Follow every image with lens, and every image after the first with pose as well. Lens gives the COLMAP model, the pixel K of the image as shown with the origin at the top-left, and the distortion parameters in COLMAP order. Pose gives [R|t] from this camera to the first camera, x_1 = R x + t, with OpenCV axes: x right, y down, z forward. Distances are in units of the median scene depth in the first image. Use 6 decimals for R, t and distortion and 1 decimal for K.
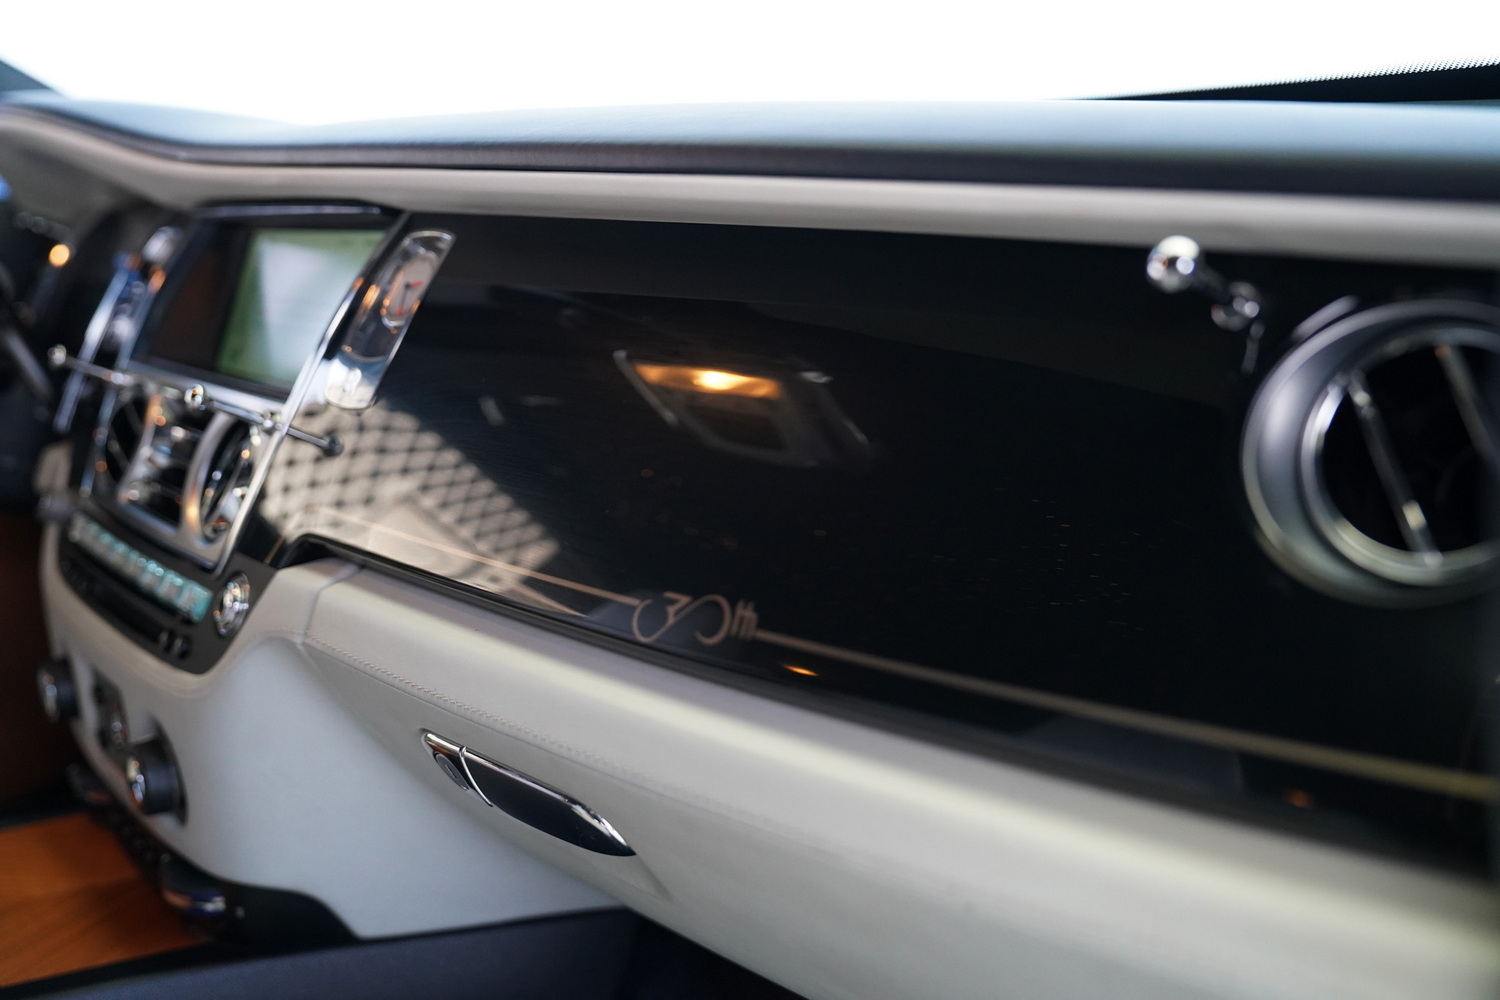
lens RADIAL K [[1404.5, 0, 750.7], [0, 1404.5, 555.1], [0, 0, 1]] dist [-0.007085, -0.008089]
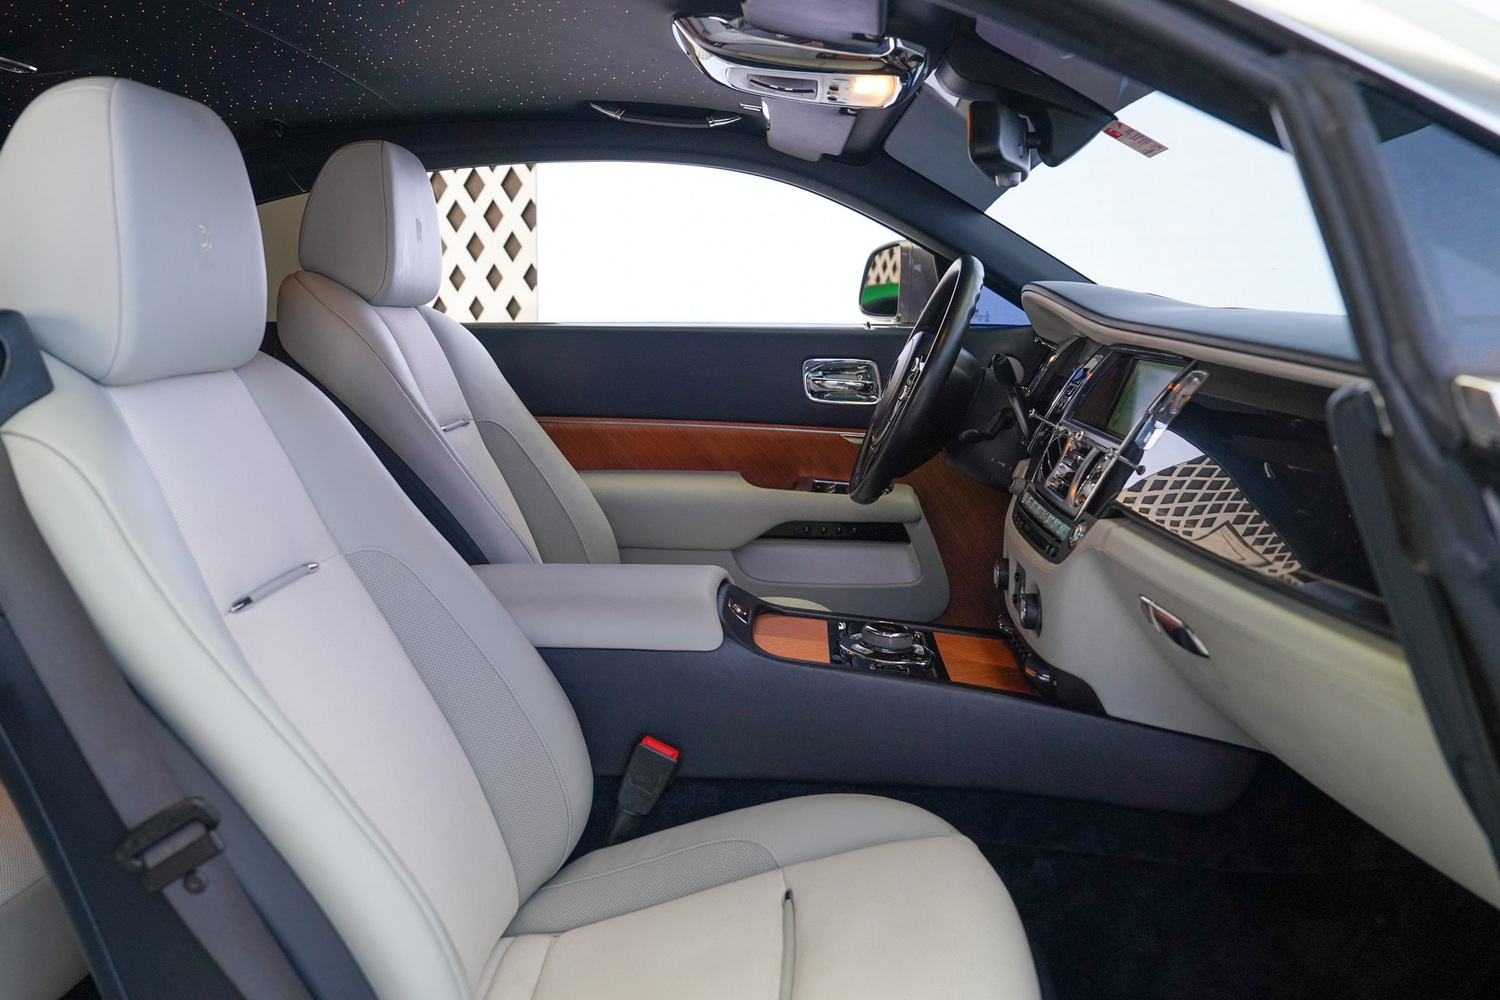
lens RADIAL K [[1033.2, 0, 750.0], [0, 1033.2, 500.0], [0, 0, 1]] dist [-0.001140, -0.000460]
pose [[0.730351, 0.147133, -0.667037, 0.256863], [-0.193282, 0.981132, 0.004787, 0.060647], [0.655156, 0.125430, 0.745009, -0.423507]]
